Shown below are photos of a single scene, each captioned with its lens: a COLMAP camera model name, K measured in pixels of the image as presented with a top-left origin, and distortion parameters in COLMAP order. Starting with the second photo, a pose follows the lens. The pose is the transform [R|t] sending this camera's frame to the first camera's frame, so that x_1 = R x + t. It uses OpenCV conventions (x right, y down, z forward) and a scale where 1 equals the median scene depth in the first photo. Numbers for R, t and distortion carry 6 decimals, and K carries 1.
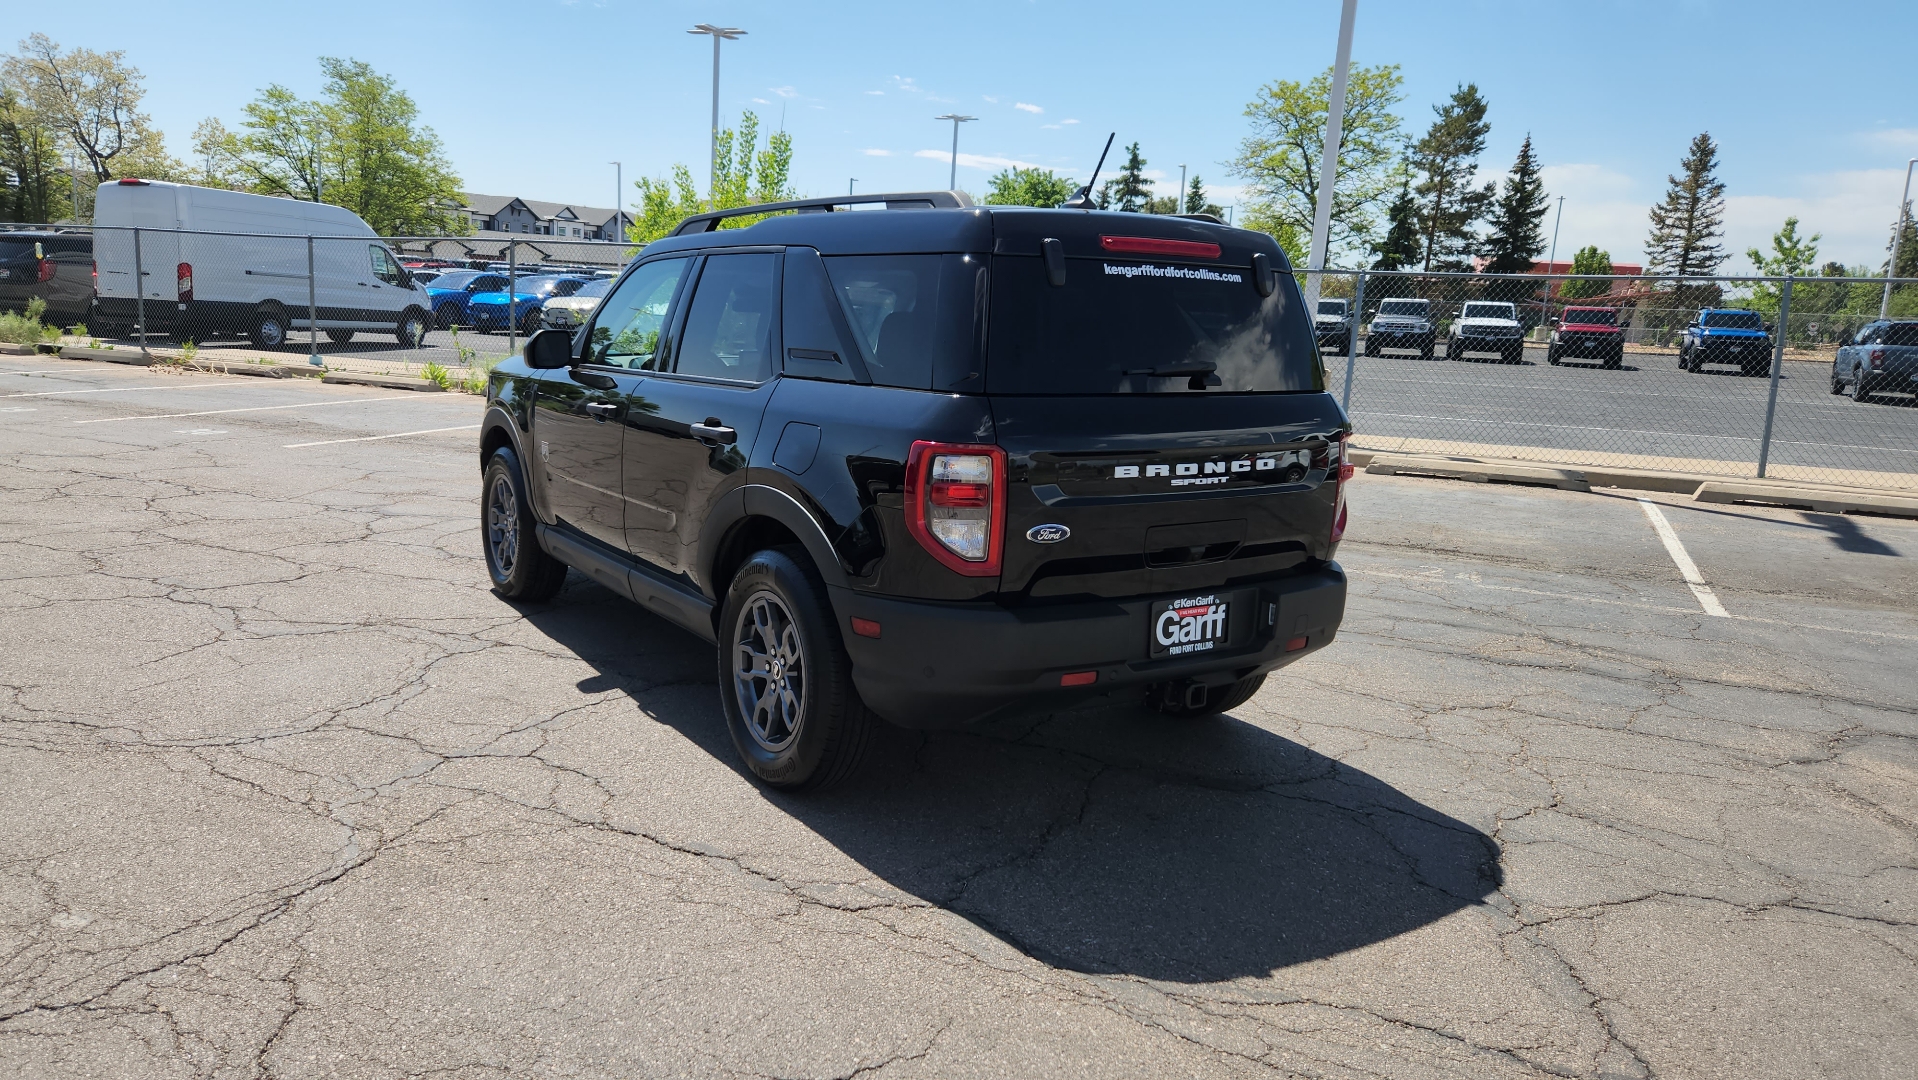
lens RADIAL K [[1287.1, 0, 916.5], [0, 1287.1, 522.9], [0, 0, 1]] dist [0.066875, -0.051664]
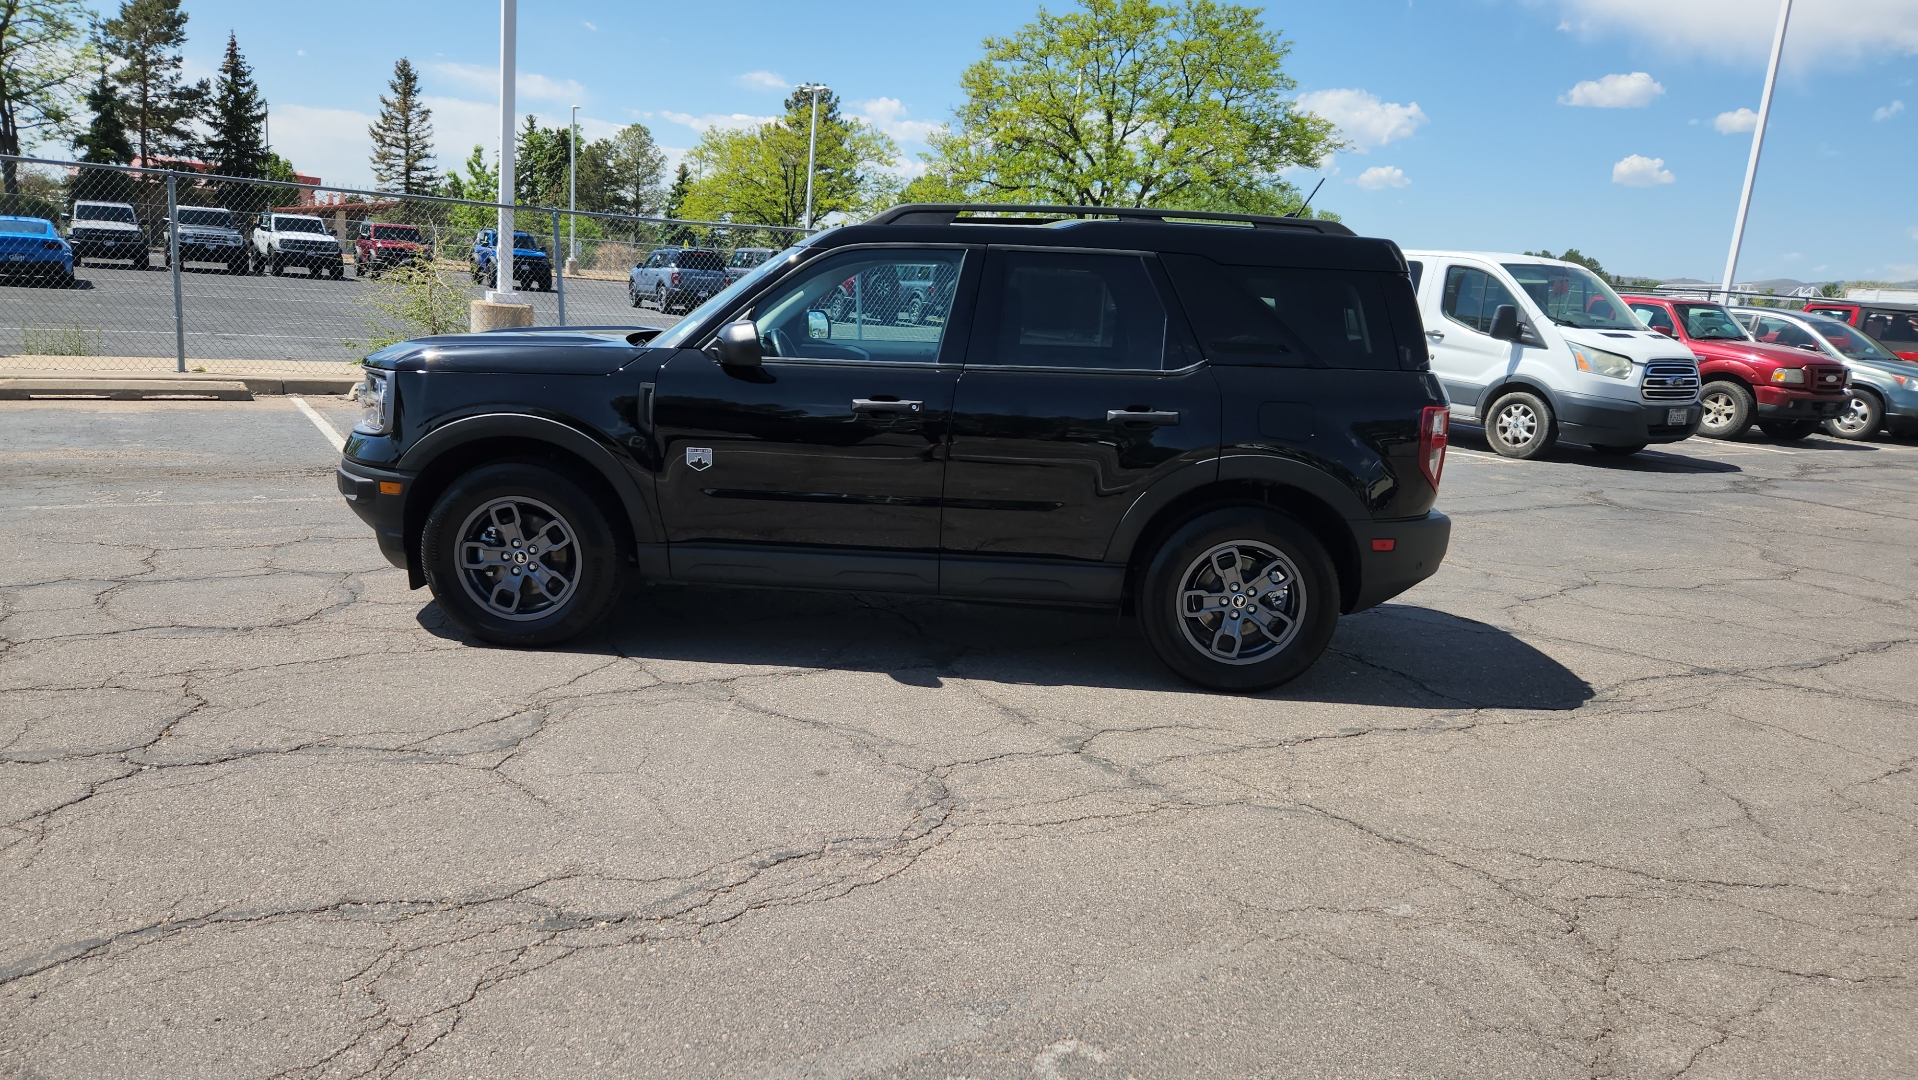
lens RADIAL K [[1287.1, 0, 920.3], [0, 1287.1, 550.5], [0, 0, 1]] dist [0.066875, -0.051664]
pose [[0.576785, -0.176027, 0.797705, -0.894438], [0.103556, 0.984385, 0.142344, -0.101213], [-0.810305, 0.000505, 0.586008, 0.360828]]
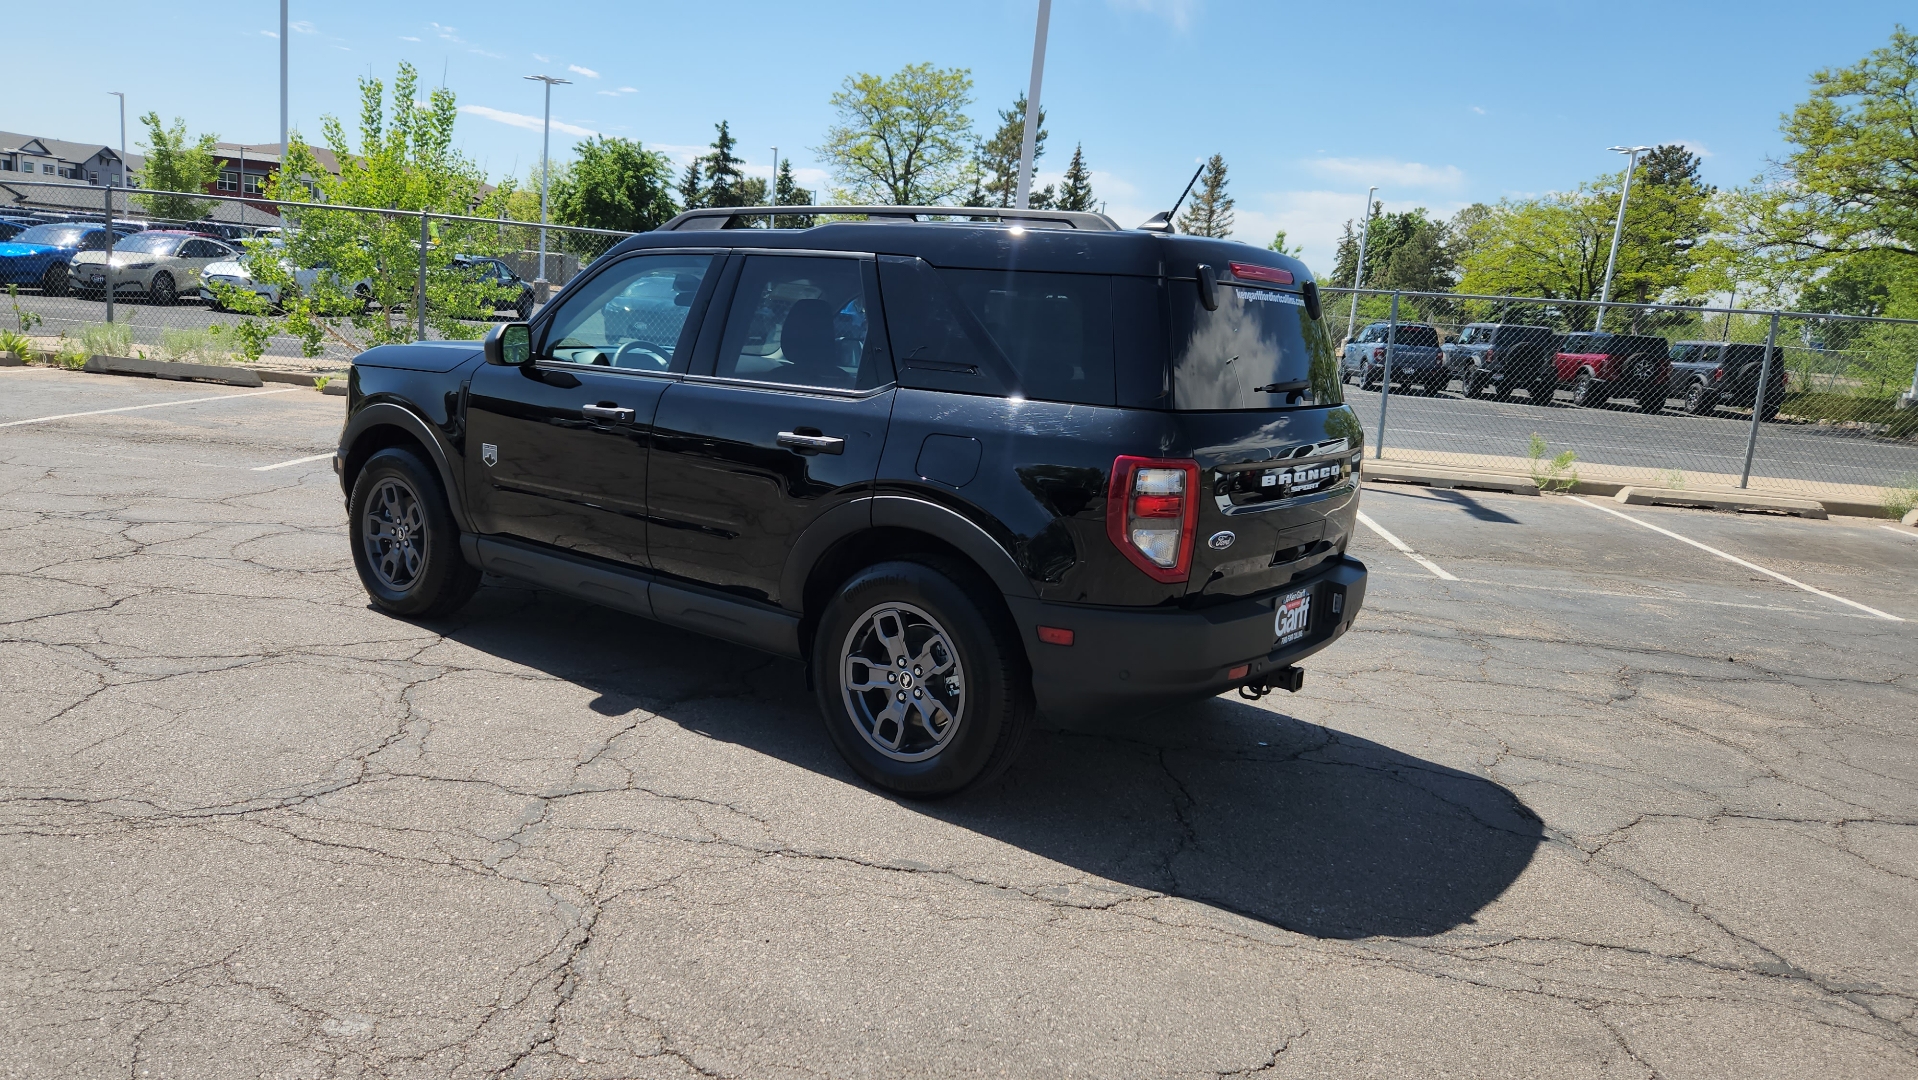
lens RADIAL K [[1287.1, 0, 918.3], [0, 1287.1, 522.7], [0, 0, 1]] dist [0.066875, -0.051664]
pose [[0.945505, -0.025149, 0.324634, -0.294940], [0.019508, 0.999597, 0.020620, -0.020035], [-0.325021, -0.013163, 0.945615, 0.037181]]
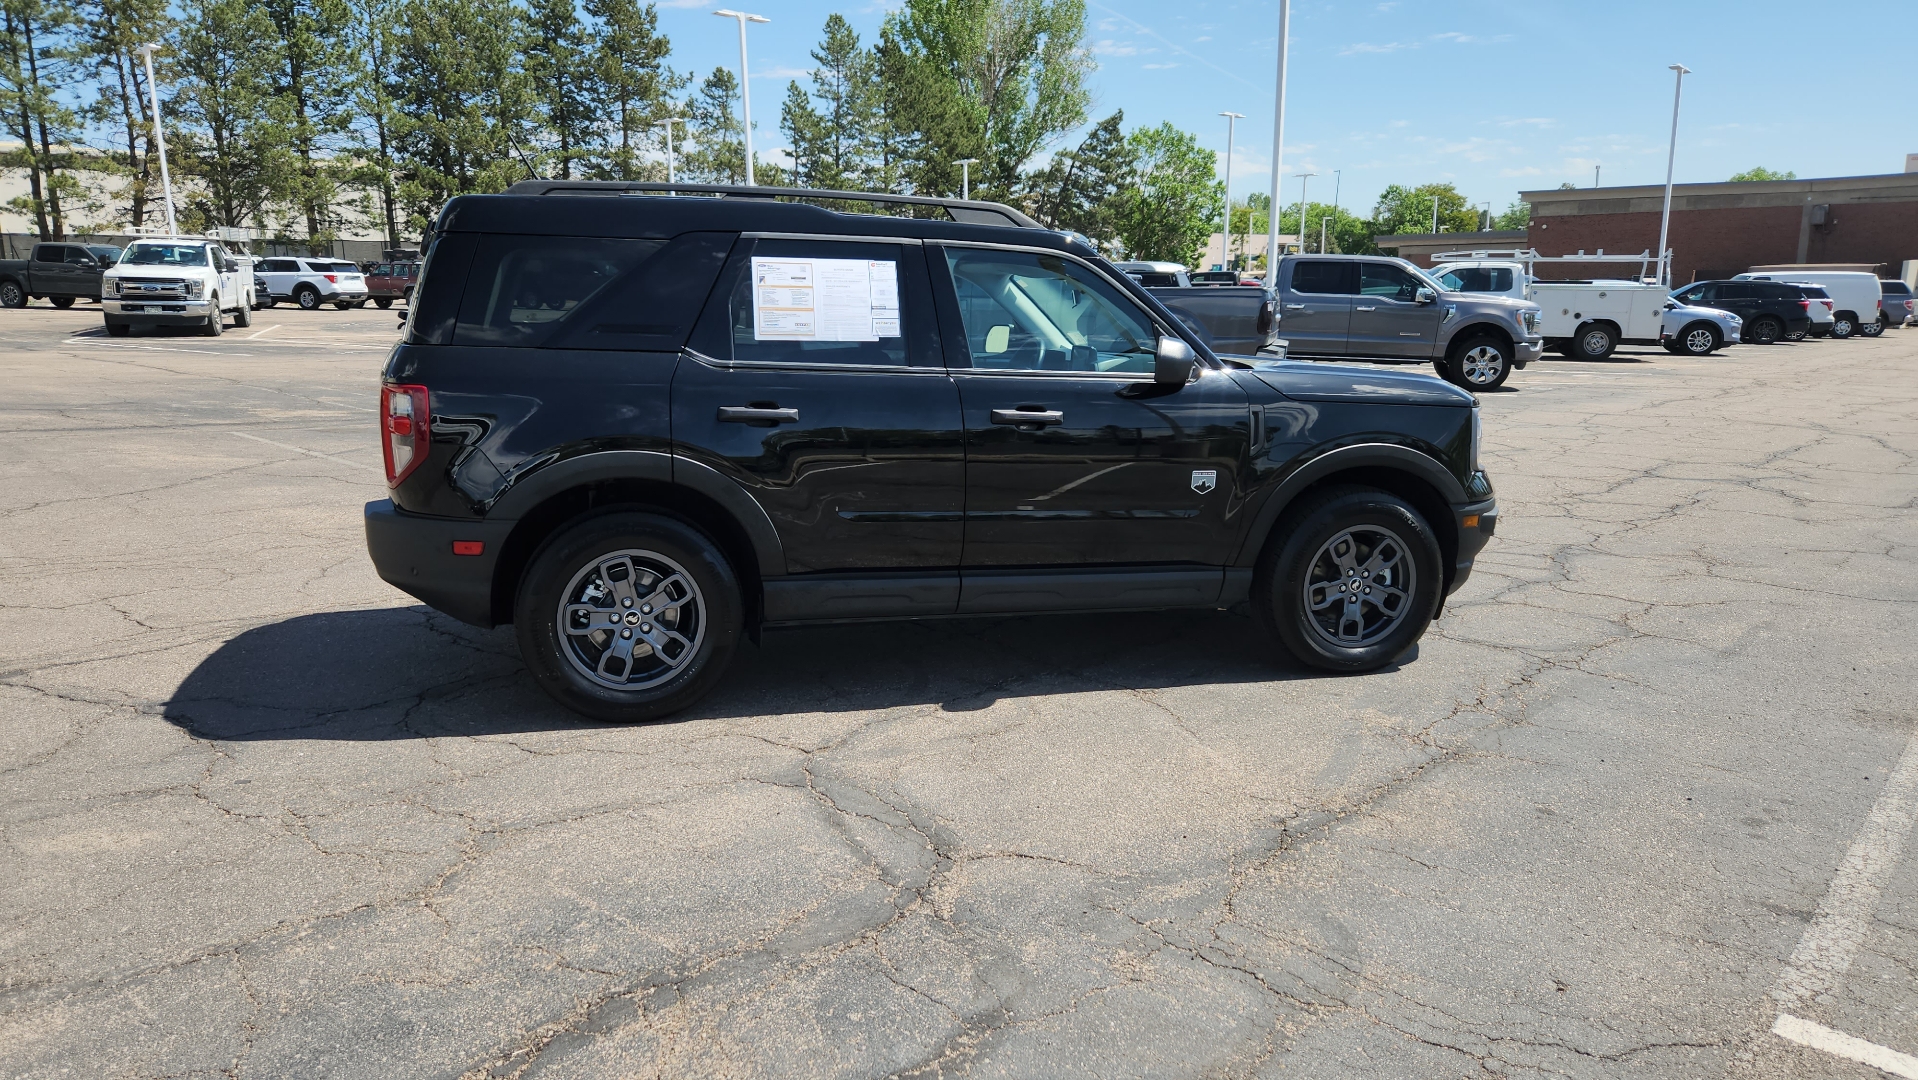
lens RADIAL K [[1287.1, 0, 922.3], [0, 1287.1, 555.2], [0, 0, 1]] dist [0.066875, -0.051664]
pose [[-0.318987, 0.145019, -0.936598, 0.857534], [-0.187768, 0.958966, 0.212432, -0.172784], [0.928973, 0.243627, -0.278668, 1.243673]]
